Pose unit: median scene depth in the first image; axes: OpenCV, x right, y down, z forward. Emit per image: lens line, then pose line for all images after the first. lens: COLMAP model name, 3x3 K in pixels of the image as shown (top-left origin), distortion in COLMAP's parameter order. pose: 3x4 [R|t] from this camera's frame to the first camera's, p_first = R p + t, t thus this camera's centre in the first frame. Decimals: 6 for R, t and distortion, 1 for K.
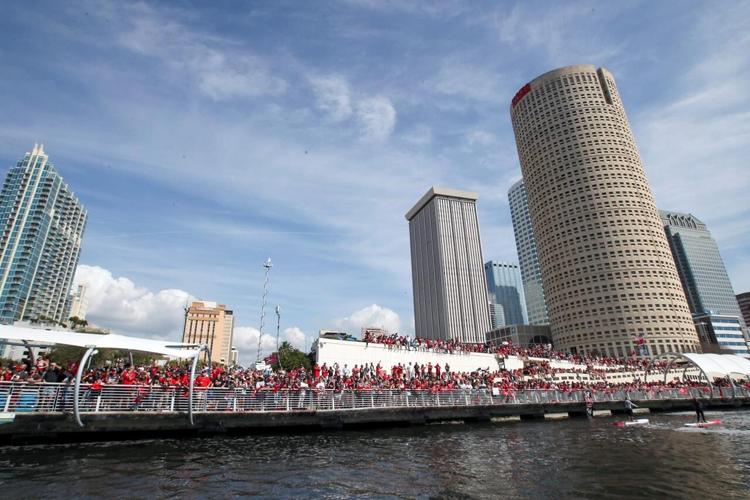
lens RADIAL K [[356.6, 0, 375.0], [0, 356.6, 250.0], [0, 0, 1]] dist [-0.037540, 0.012224]
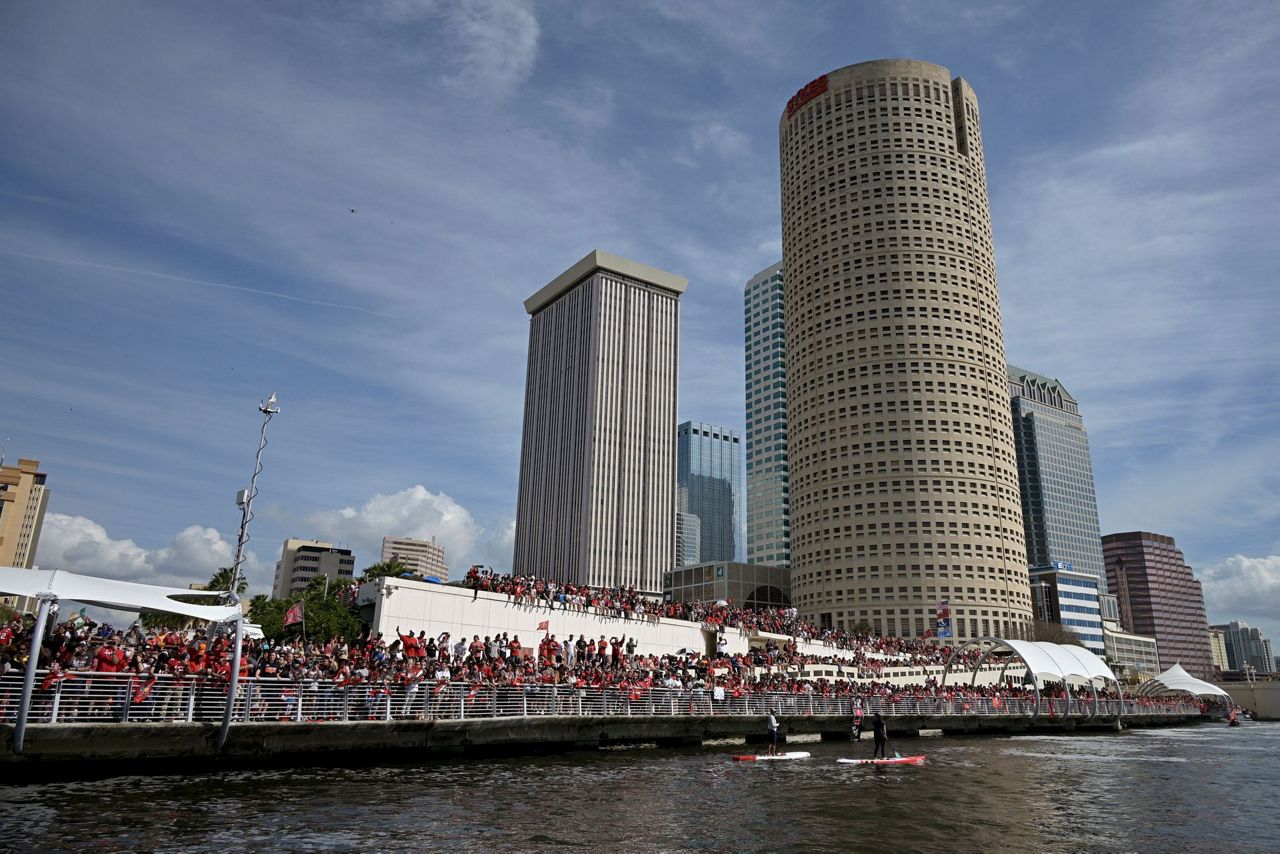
lens RADIAL K [[847.0, 0, 640.0], [0, 847.0, 427.0], [0, 0, 1]] dist [-0.001307, -0.000235]
pose [[0.951304, 0.111786, 0.287272, -0.089164], [-0.134917, 0.988918, 0.061961, -0.036480], [-0.277162, -0.097702, 0.955843, -0.090643]]
